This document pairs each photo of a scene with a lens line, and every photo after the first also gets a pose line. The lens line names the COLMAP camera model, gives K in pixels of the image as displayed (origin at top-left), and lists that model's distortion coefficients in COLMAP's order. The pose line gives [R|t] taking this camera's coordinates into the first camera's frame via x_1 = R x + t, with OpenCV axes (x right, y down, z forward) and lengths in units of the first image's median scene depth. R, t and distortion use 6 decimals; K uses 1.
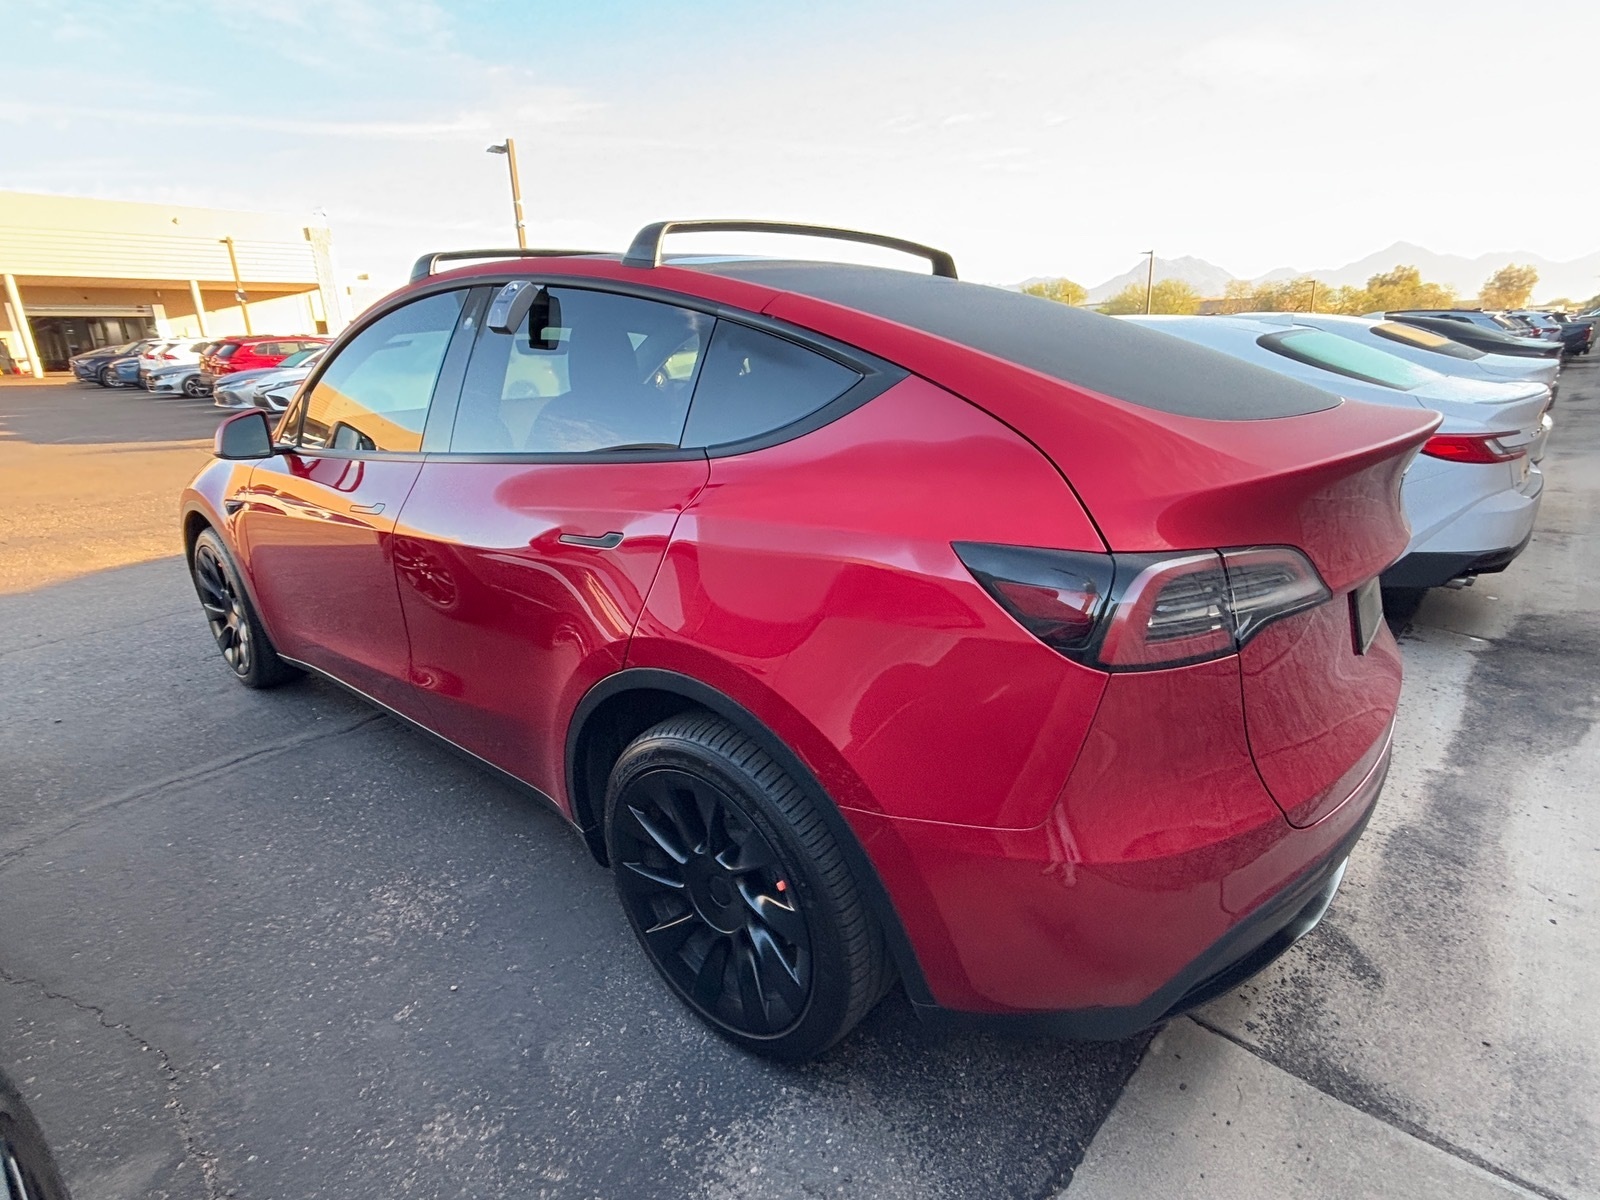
lens RADIAL K [[790.3, 0, 796.0], [0, 790.3, 594.5], [0, 0, 1]] dist [0.002999, 0.000138]
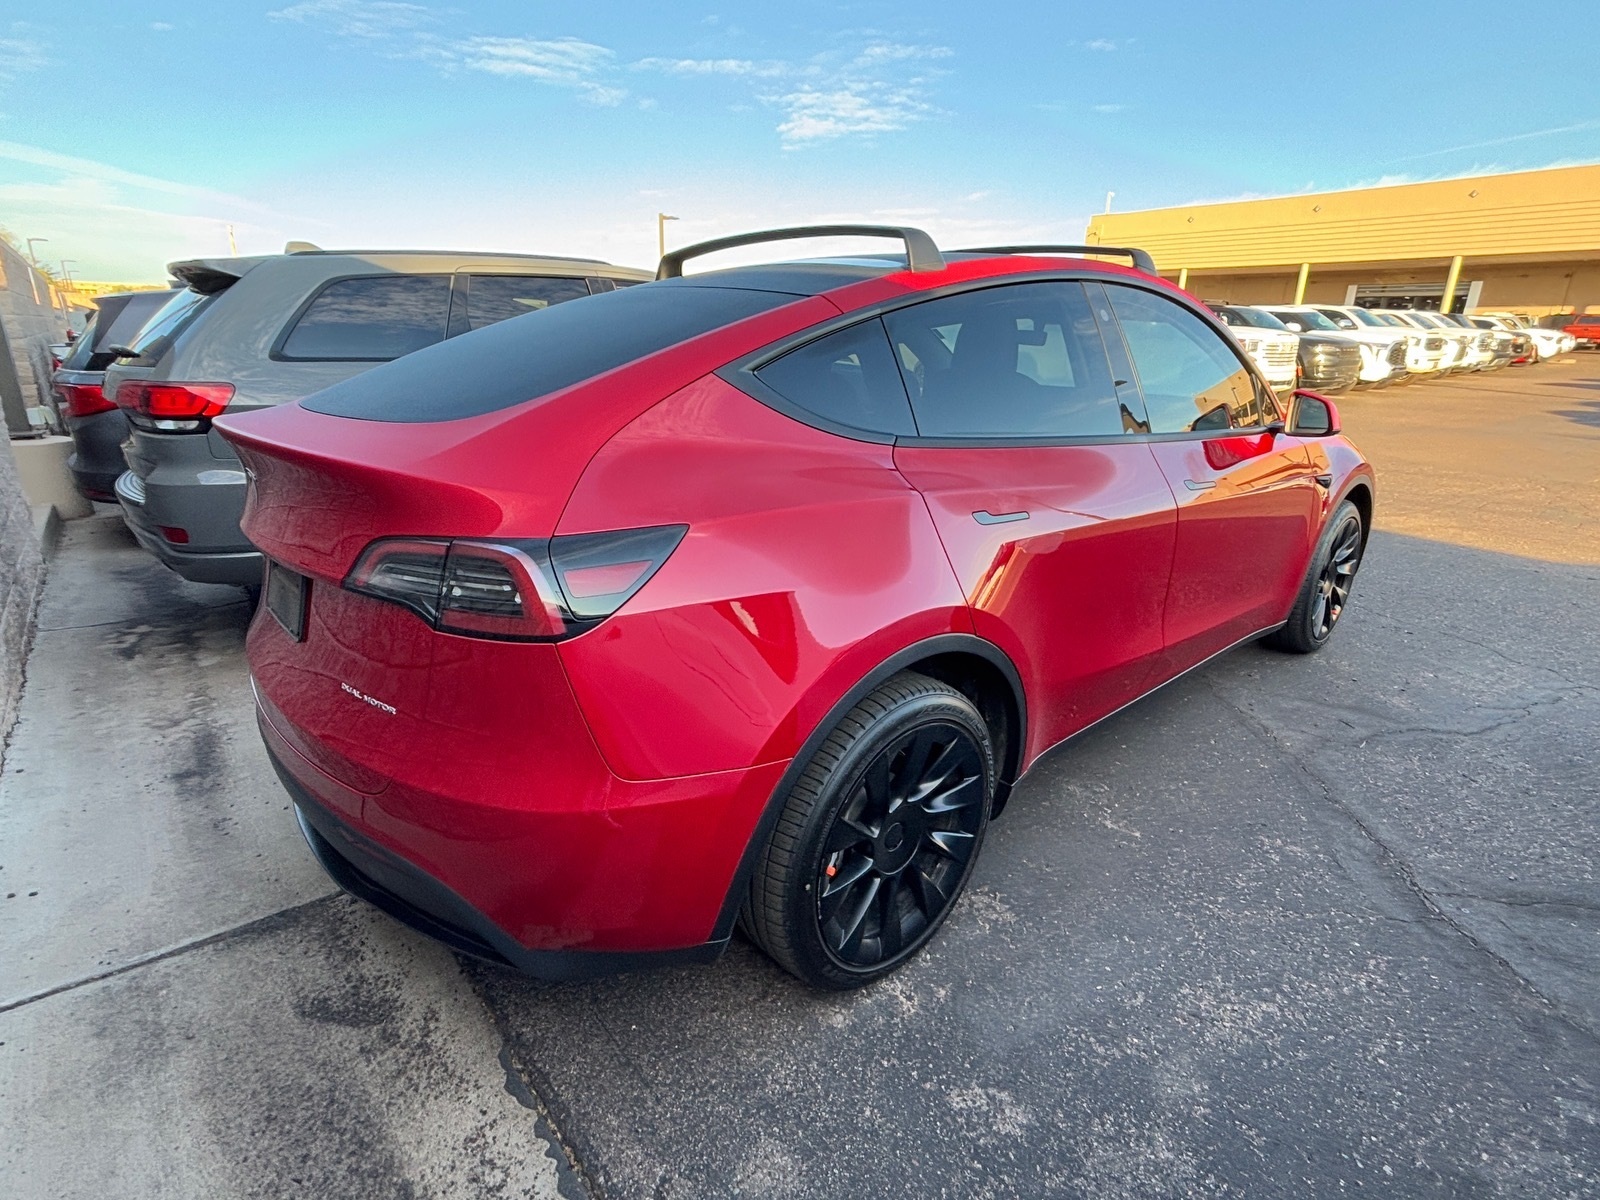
lens RADIAL K [[790.3, 0, 796.1], [0, 790.3, 605.5], [0, 0, 1]] dist [0.002999, 0.000138]
pose [[-0.112855, 0.334667, -0.935554, 1.458856], [-0.294411, 0.888024, 0.353179, -0.492789], [0.948992, 0.315296, -0.001688, 1.472332]]
